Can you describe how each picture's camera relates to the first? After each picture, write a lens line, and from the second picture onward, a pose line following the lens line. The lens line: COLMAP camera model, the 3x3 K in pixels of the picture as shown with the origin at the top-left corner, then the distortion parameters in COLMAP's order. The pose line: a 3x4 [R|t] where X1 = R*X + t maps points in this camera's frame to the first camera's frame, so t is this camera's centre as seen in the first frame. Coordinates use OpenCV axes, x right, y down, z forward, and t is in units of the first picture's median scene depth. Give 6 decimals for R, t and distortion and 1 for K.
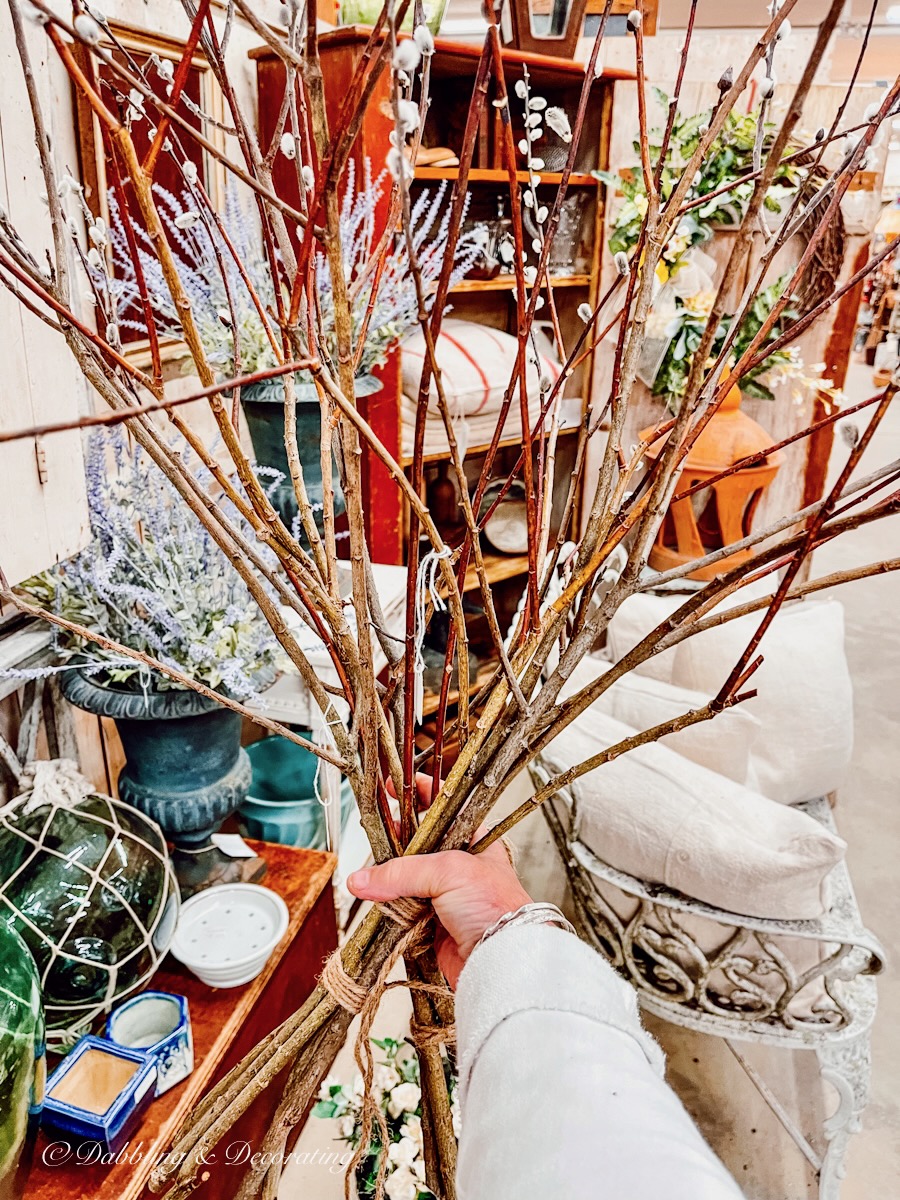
lens RADIAL K [[905.4, 0, 449.1], [0, 905.4, 599.1], [0, 0, 1]] dist [-0.001117, -0.000923]
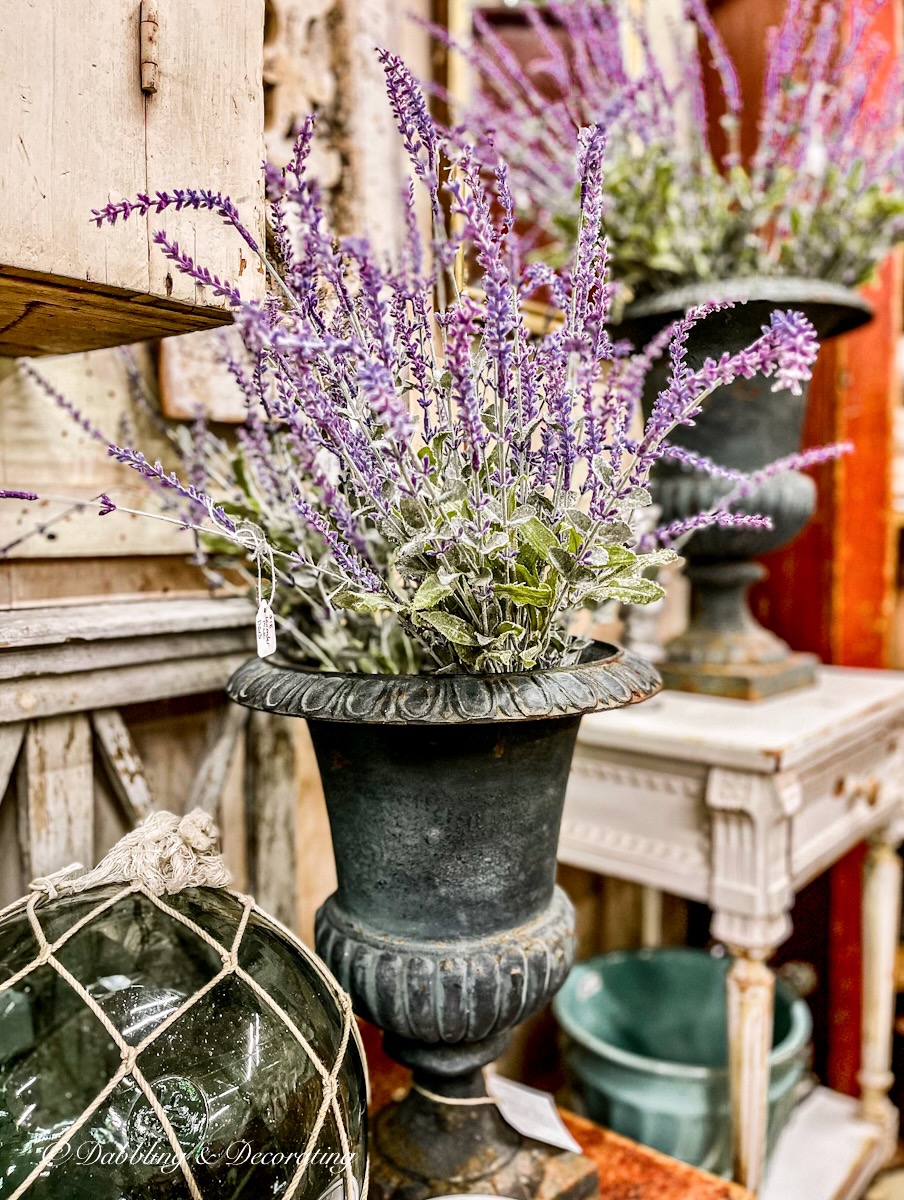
lens RADIAL K [[918.6, 0, 451.5], [0, 918.6, 599.0], [0, 0, 1]] dist [0.012925, 0.003931]
pose [[0.900868, 0.002866, -0.434083, -0.073181], [-0.133339, 0.953461, -0.270430, 0.169529], [0.413106, 0.301502, 0.859325, 0.540311]]
